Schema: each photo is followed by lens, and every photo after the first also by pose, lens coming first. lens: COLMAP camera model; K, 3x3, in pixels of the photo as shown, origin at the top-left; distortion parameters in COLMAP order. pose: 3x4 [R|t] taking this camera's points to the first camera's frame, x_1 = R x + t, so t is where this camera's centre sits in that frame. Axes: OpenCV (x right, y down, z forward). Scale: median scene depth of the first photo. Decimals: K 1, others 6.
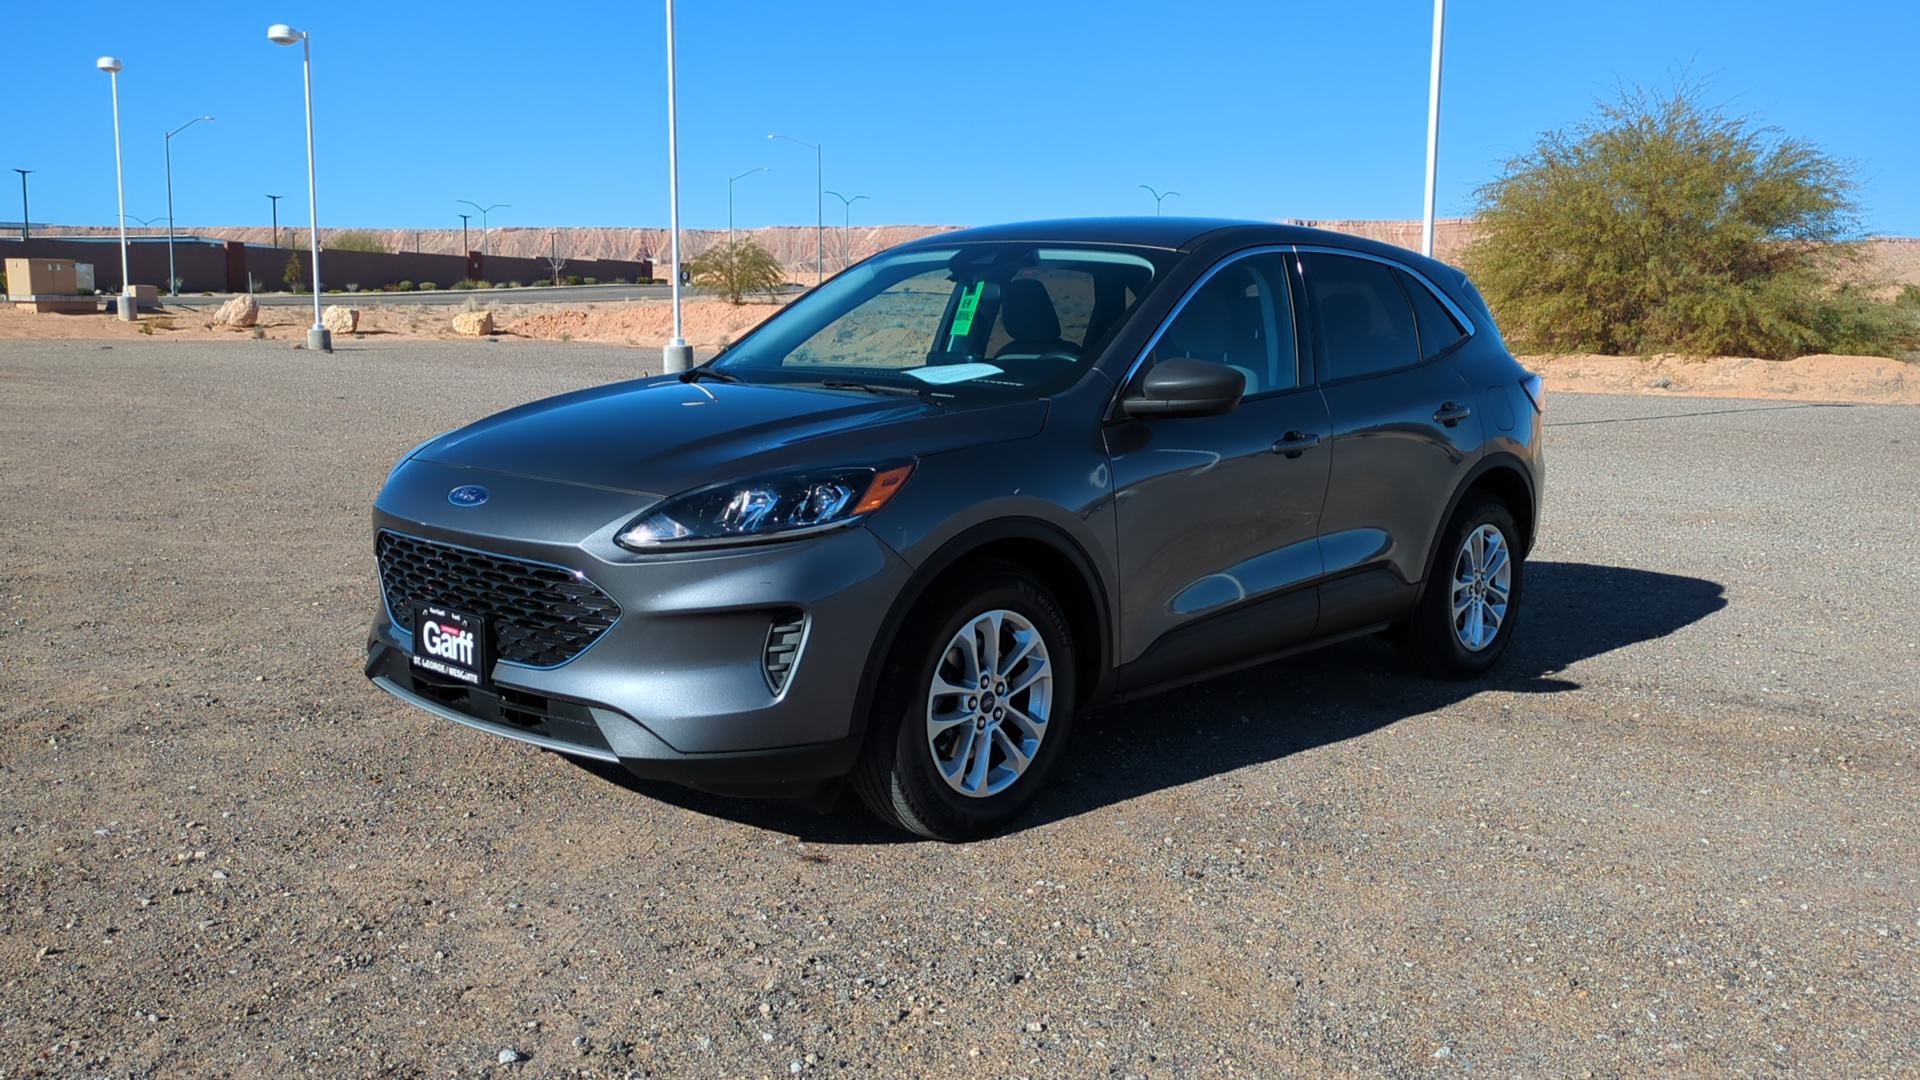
lens RADIAL K [[1625.5, 0, 965.9], [0, 1625.5, 553.1], [0, 0, 1]] dist [0.029931, -0.015966]
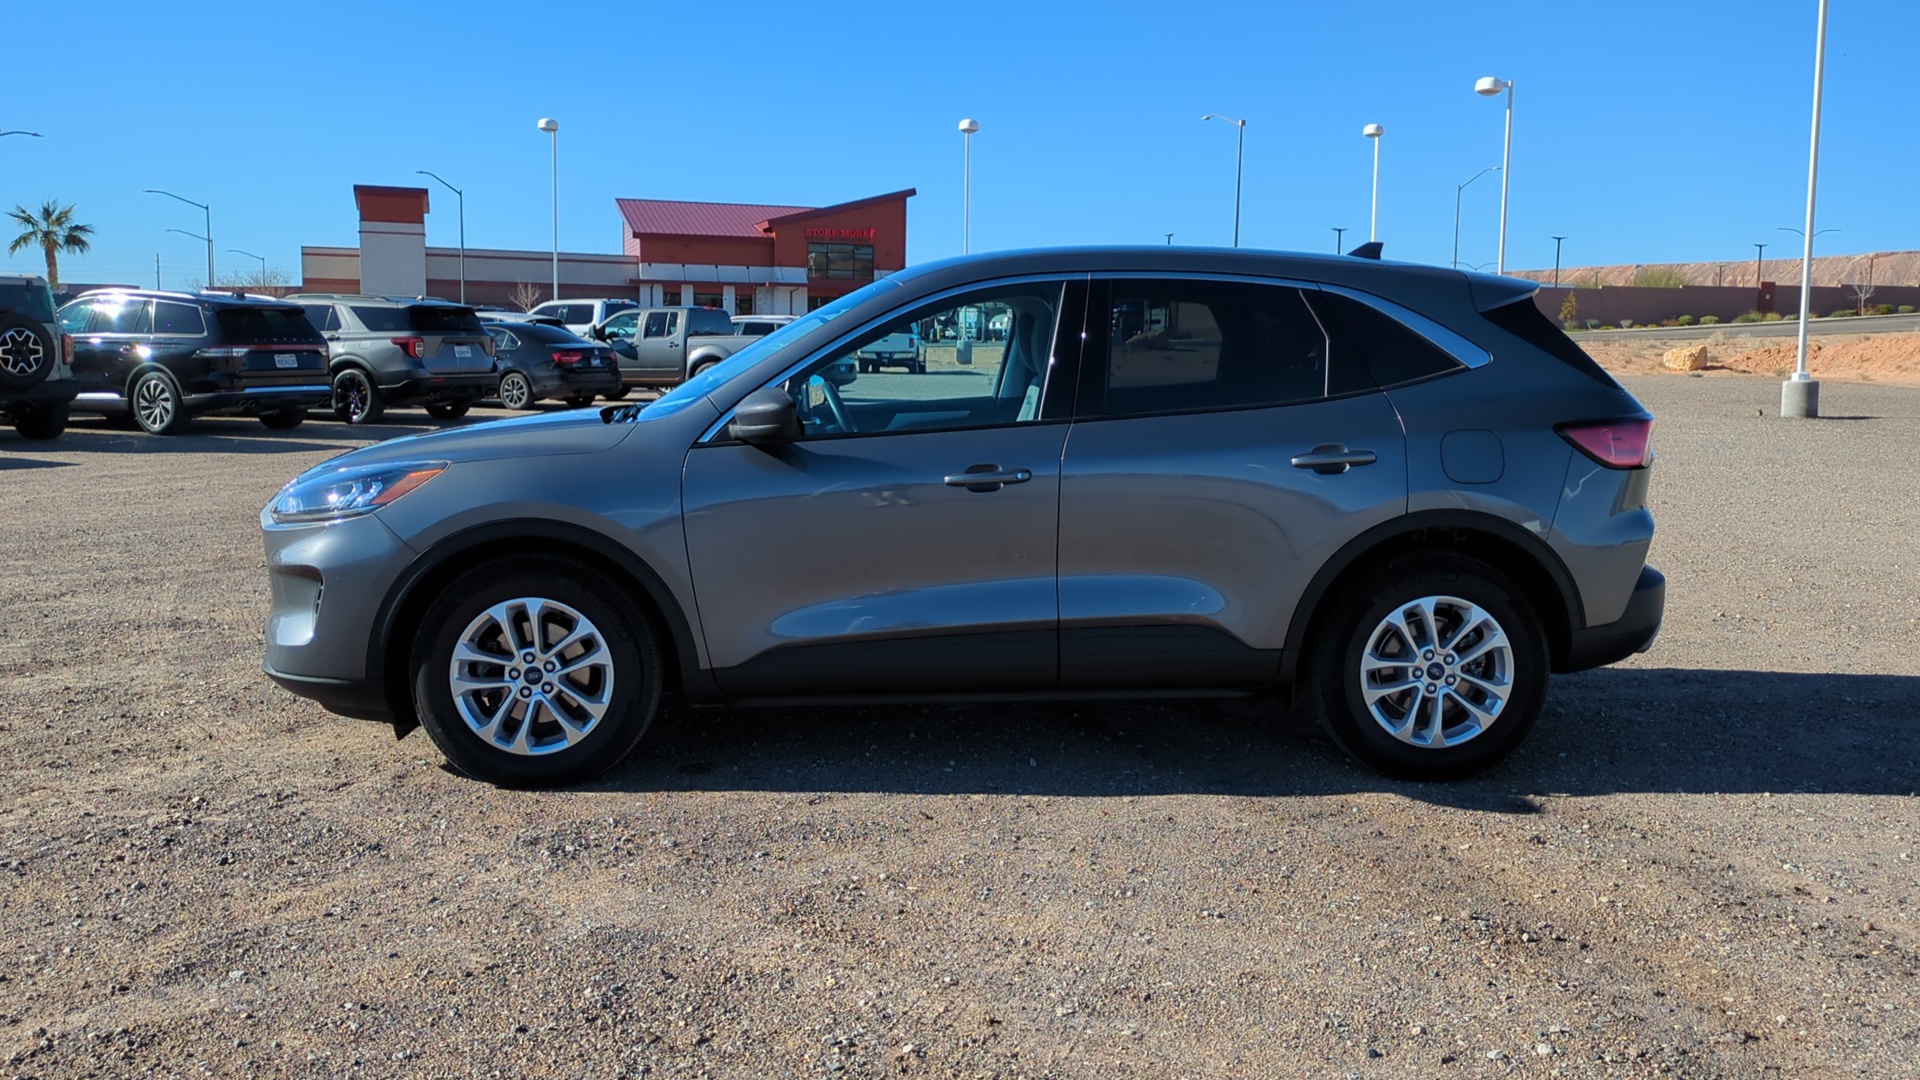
lens RADIAL K [[1610.4, 0, 960.0], [0, 1610.4, 540.0], [0, 0, 1]] dist [0.069639, -0.101338]
pose [[0.728649, 0.070926, -0.681205, 0.853143], [-0.090791, 0.995848, 0.006571, -0.034654], [0.678843, 0.057059, 0.732063, 0.287484]]
